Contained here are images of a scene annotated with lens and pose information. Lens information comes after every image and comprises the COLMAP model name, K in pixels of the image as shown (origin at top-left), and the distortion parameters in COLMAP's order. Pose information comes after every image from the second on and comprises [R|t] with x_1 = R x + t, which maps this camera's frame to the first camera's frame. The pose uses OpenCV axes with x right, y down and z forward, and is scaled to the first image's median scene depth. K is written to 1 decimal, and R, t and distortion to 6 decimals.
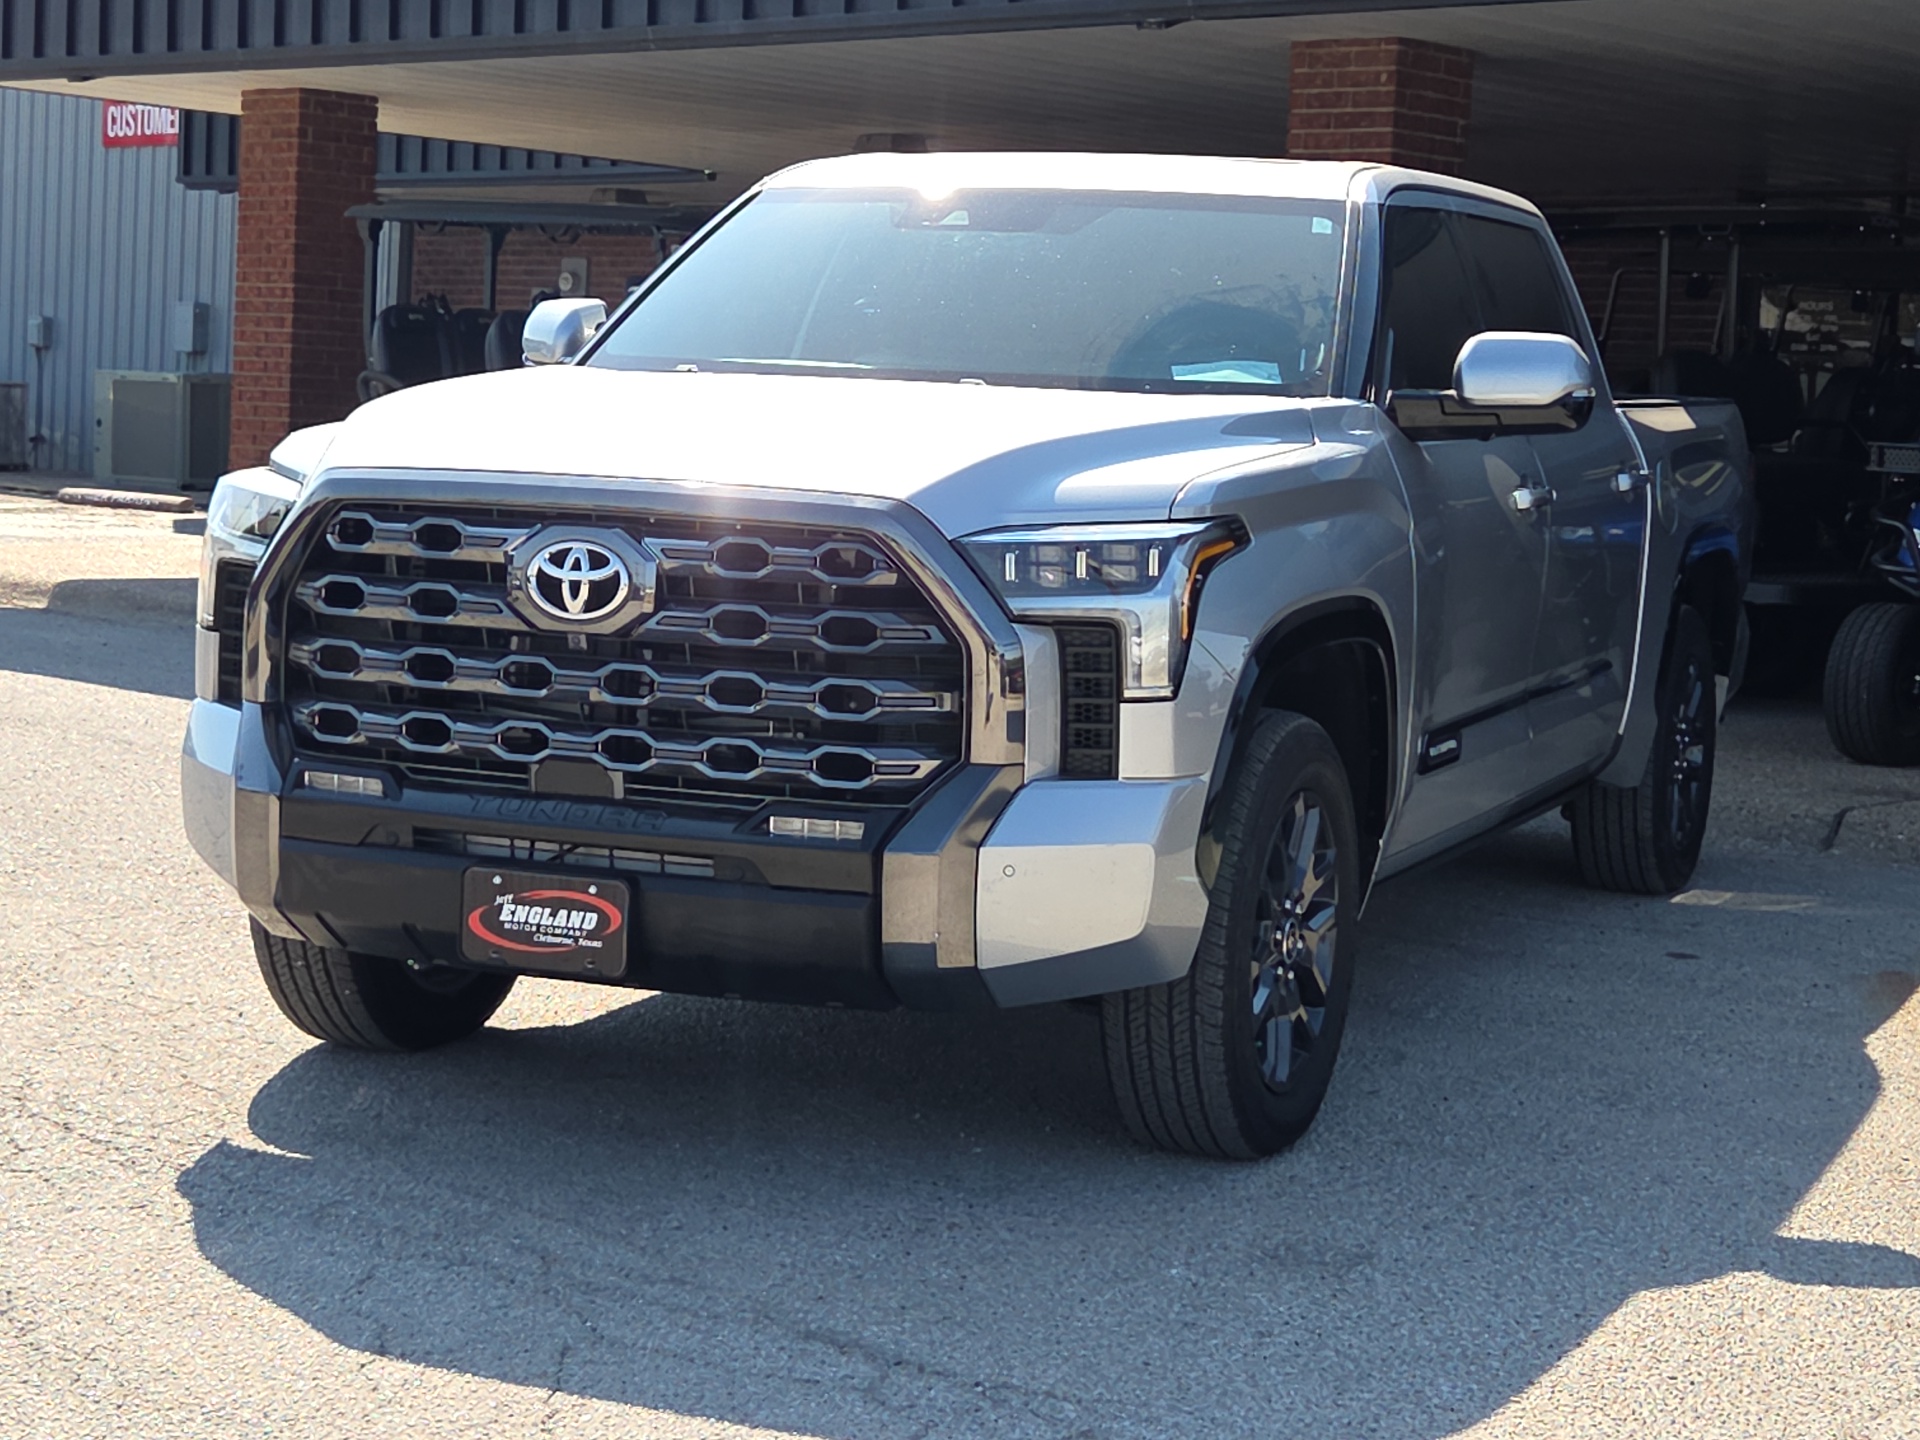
lens RADIAL K [[3335.7, 0, 948.8], [0, 3335.7, 719.8], [0, 0, 1]] dist [0.017467, 0.000000]
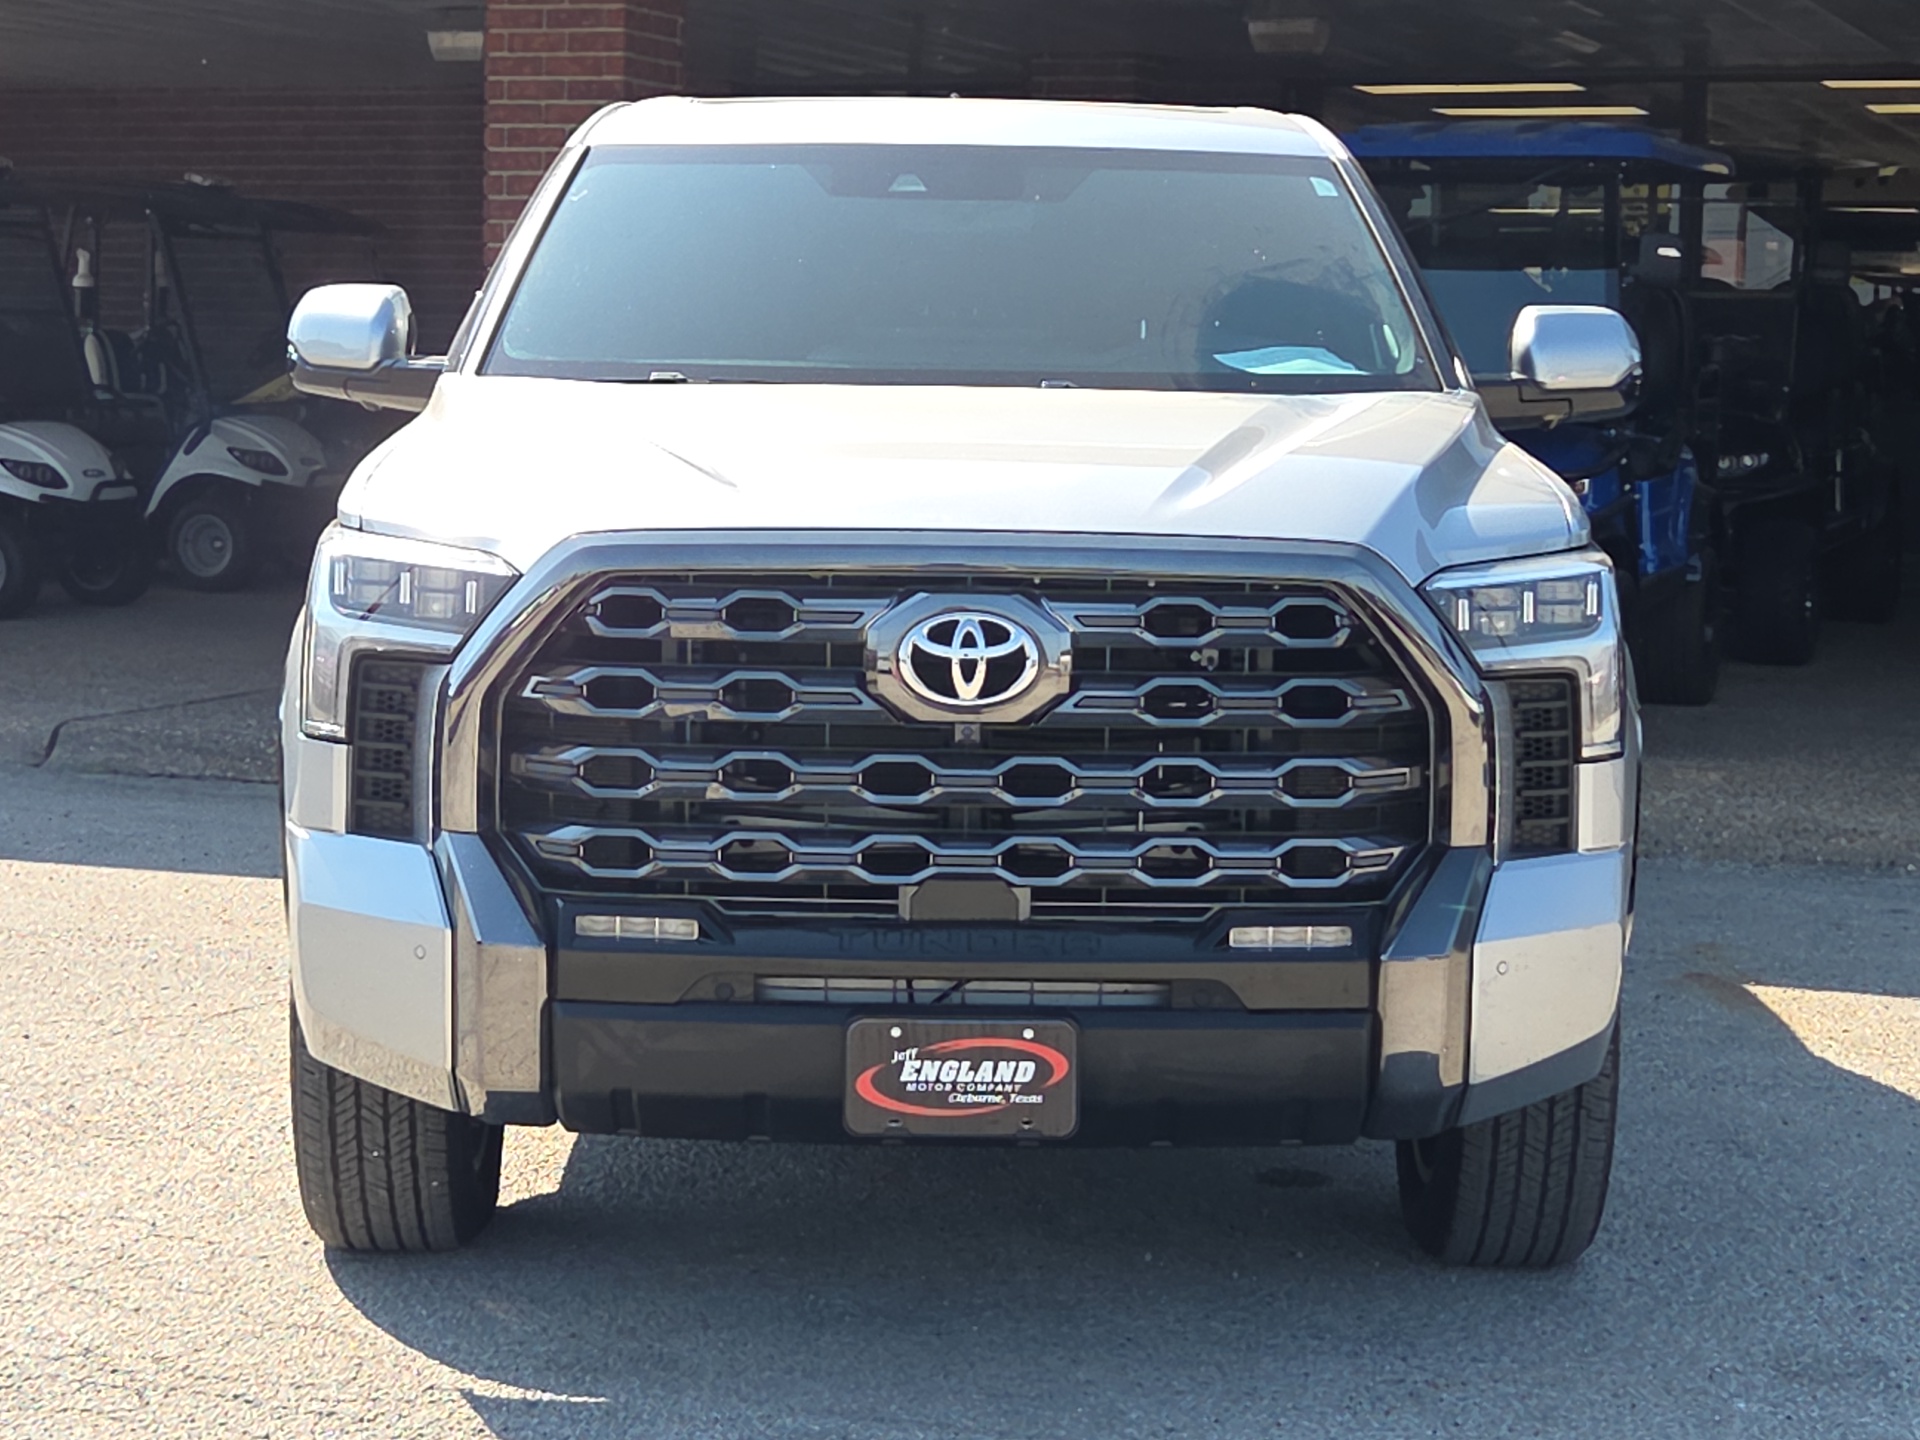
lens RADIAL K [[3909.7, 0, 892.7], [0, 3909.7, 717.4], [0, 0, 1]] dist [0.023470, 0.000000]
pose [[0.928261, -0.064656, 0.366265, -0.312111], [0.060943, 0.997905, 0.021705, -0.032092], [-0.366902, 0.002173, 0.930257, 0.073251]]
